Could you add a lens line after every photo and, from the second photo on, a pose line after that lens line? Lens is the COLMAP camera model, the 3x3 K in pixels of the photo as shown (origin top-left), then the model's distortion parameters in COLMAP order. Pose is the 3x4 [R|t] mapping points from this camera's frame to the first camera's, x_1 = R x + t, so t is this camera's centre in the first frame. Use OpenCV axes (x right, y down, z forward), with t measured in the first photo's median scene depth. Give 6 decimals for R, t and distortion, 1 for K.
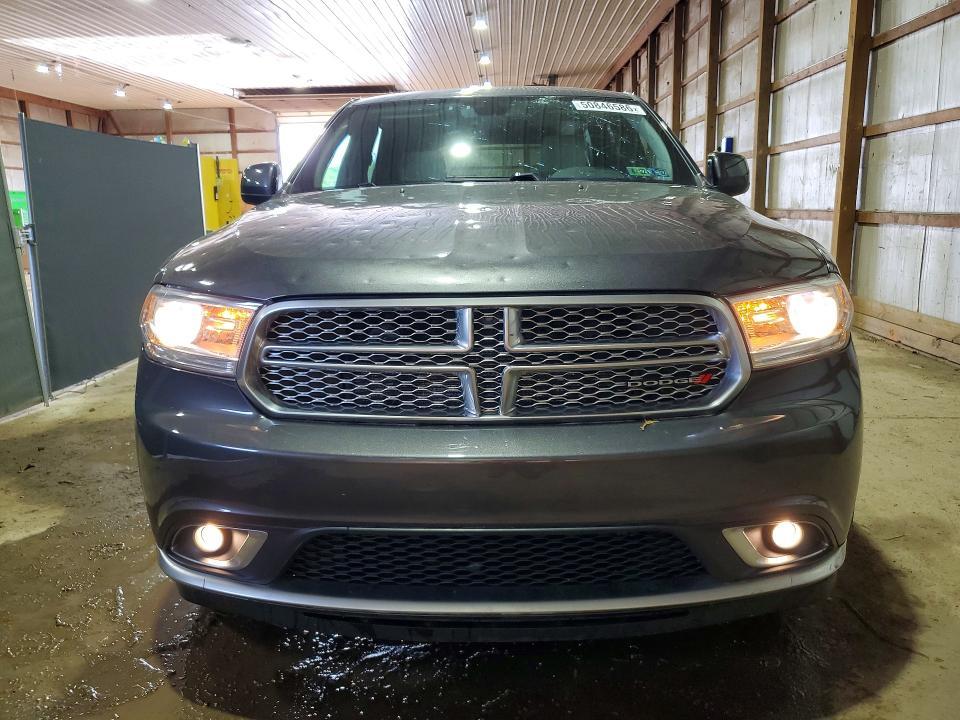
lens RADIAL K [[759.5, 0, 480.0], [0, 759.5, 360.0], [0, 0, 1]] dist [0.010830, 0.000897]
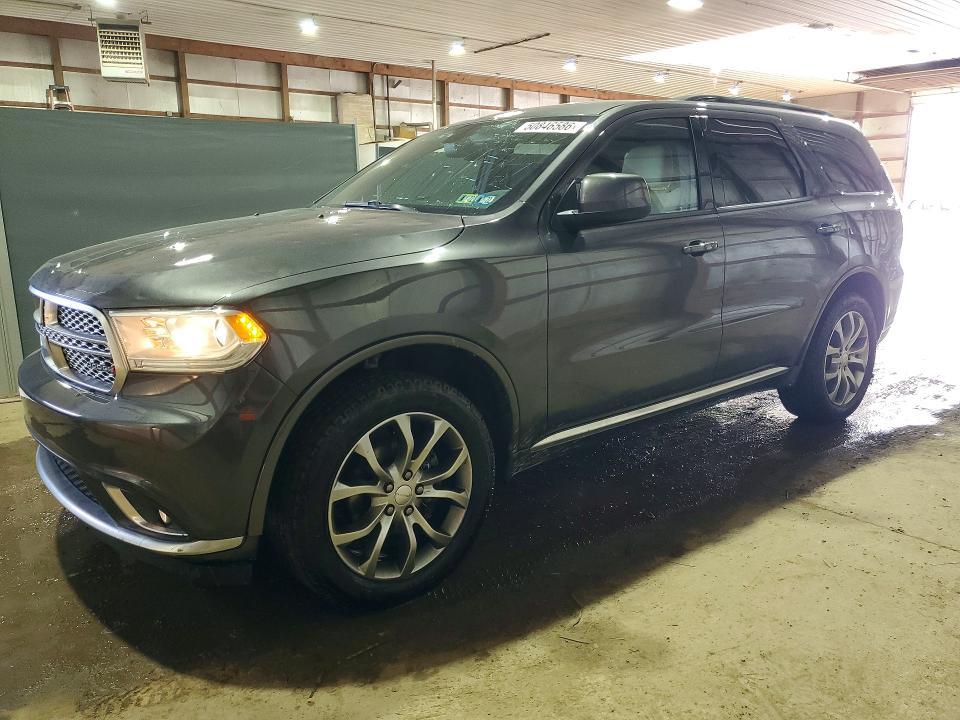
lens RADIAL K [[746.3, 0, 454.1], [0, 746.3, 356.3], [0, 0, 1]] dist [0.030899, 0.001768]
pose [[0.651815, 0.162229, -0.740823, 0.159025], [-0.152956, 0.984900, 0.081099, -0.018445], [0.742793, 0.060452, 0.666786, 0.053094]]
